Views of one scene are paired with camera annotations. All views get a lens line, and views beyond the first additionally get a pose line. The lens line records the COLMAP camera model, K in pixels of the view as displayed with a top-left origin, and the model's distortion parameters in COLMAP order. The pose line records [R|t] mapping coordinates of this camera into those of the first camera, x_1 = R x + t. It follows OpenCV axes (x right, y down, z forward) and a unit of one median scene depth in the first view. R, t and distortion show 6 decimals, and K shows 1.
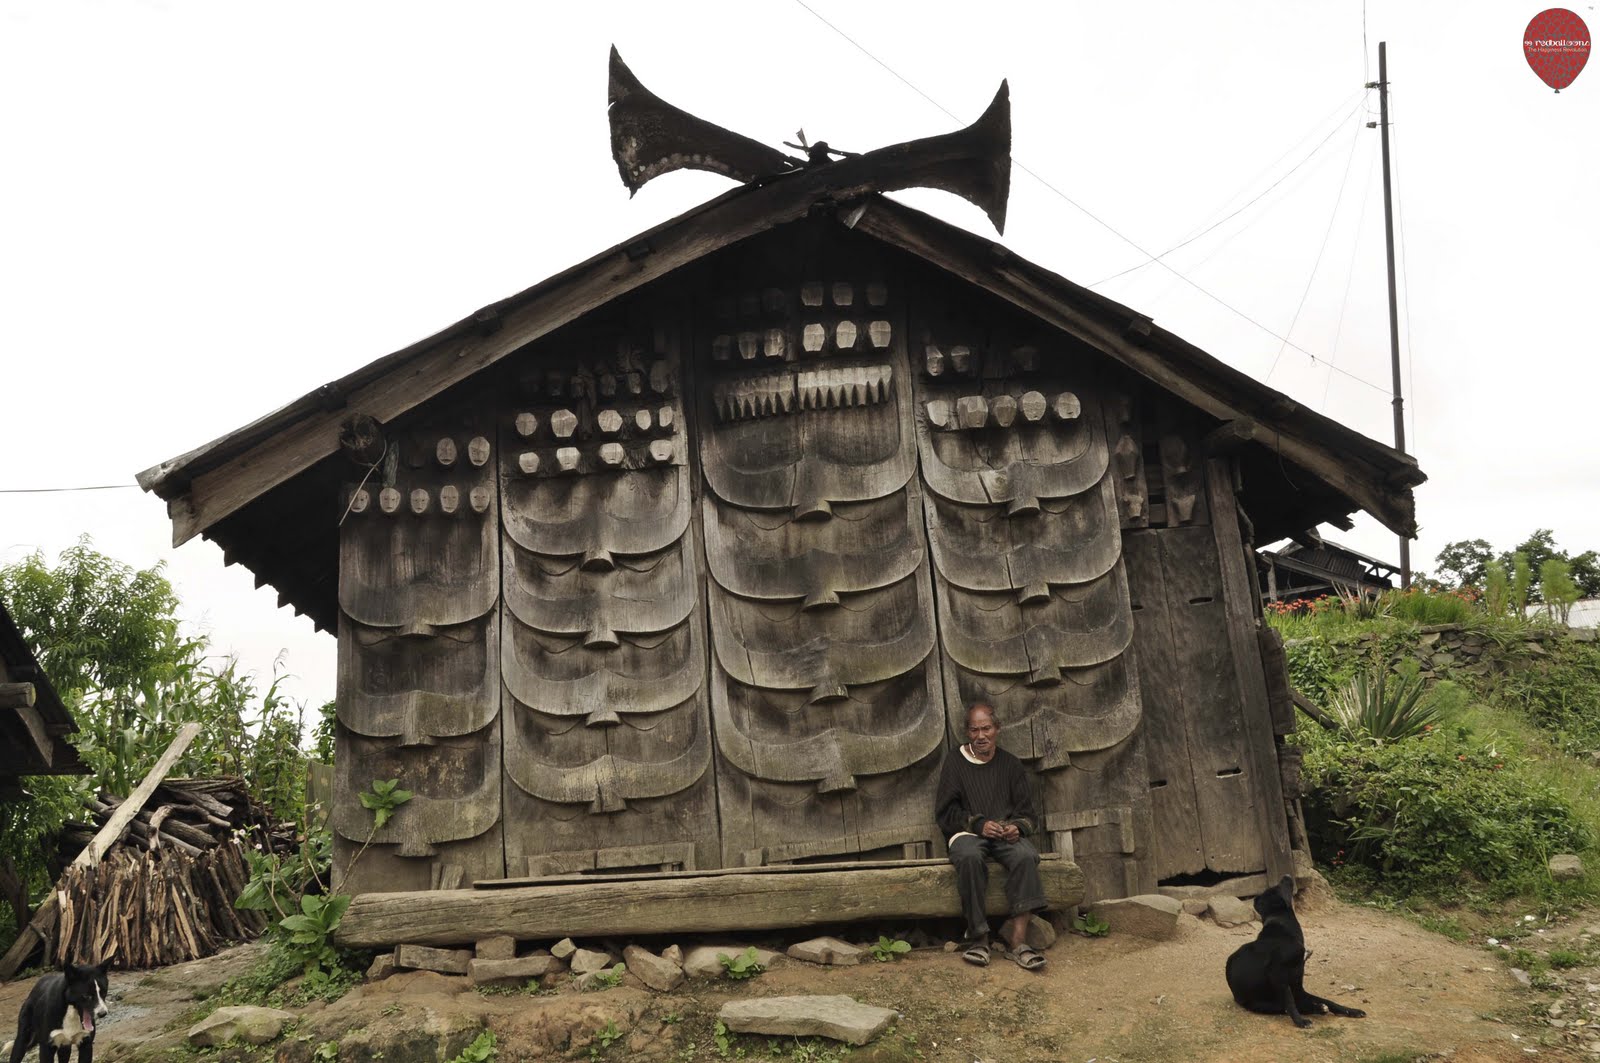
lens RADIAL K [[1213.7, 0, 800.0], [0, 1213.7, 531.5], [0, 0, 1]] dist [-0.033241, -0.004338]
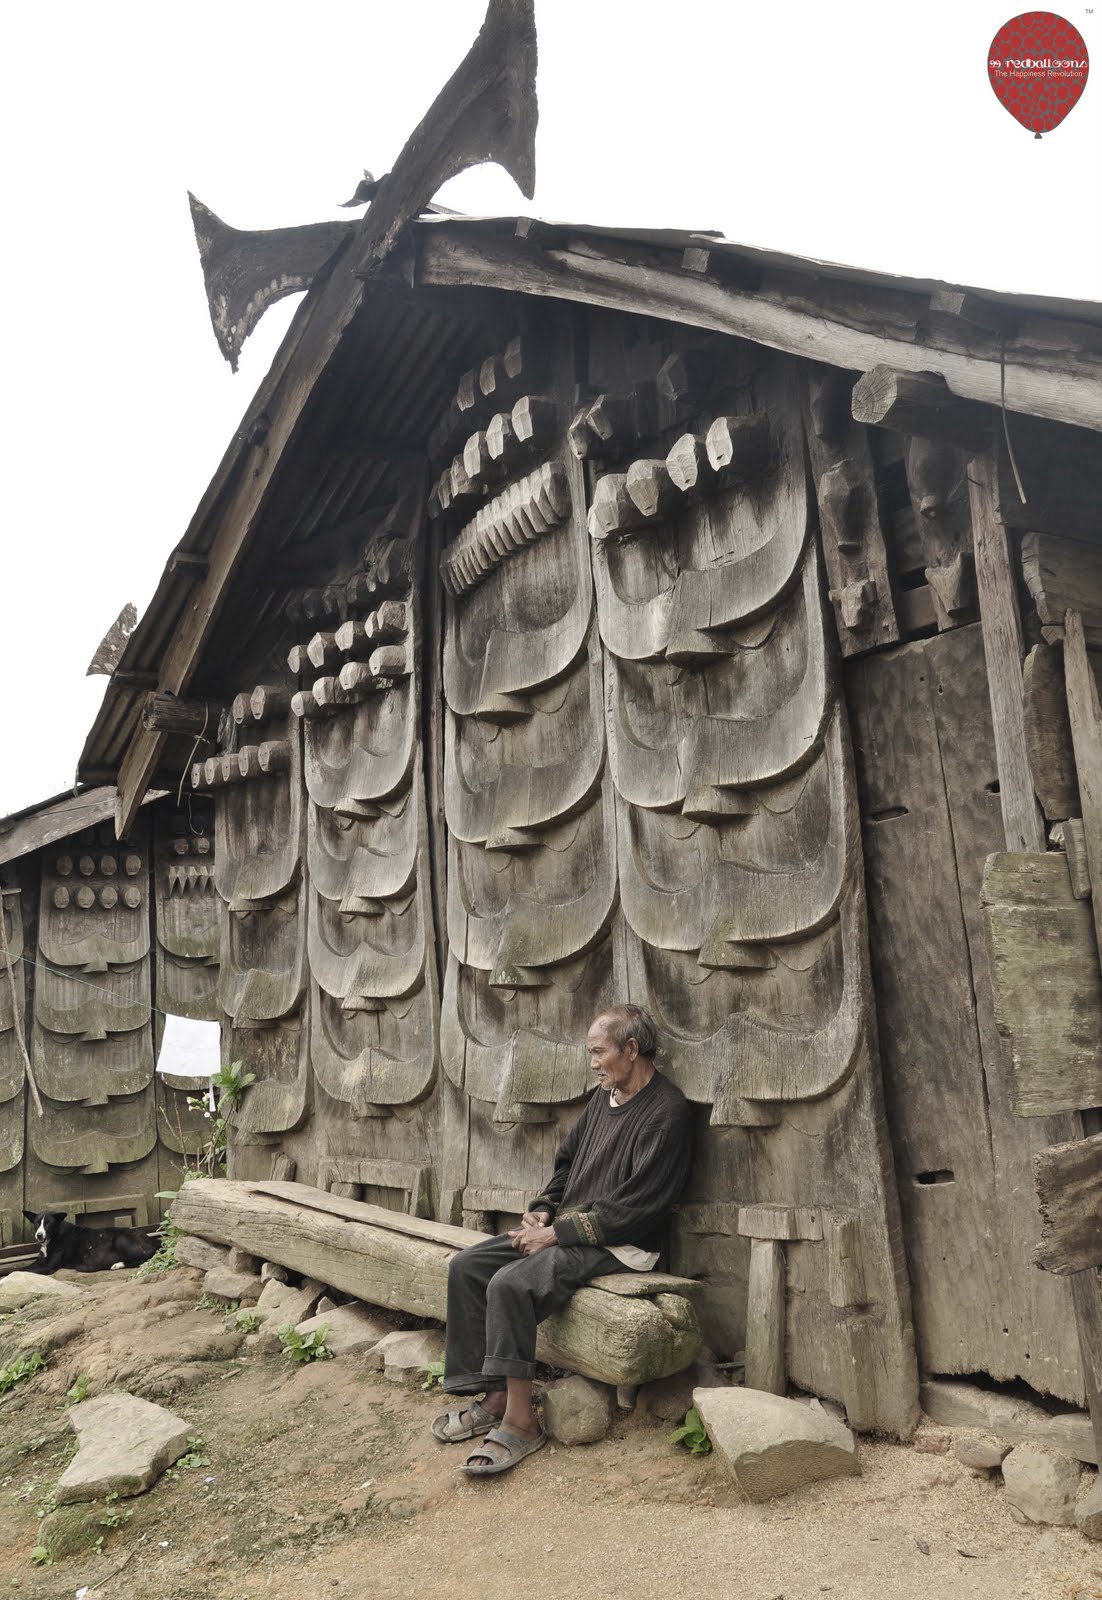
lens RADIAL K [[1427.0, 0, 551.0], [0, 1427.0, 800.0], [0, 0, 1]] dist [-0.012844, -0.005925]
pose [[0.515029, -0.079405, -0.853487, 0.704316], [0.187010, 0.982123, 0.021476, 0.020690], [0.836524, -0.170671, 0.520671, 0.595676]]
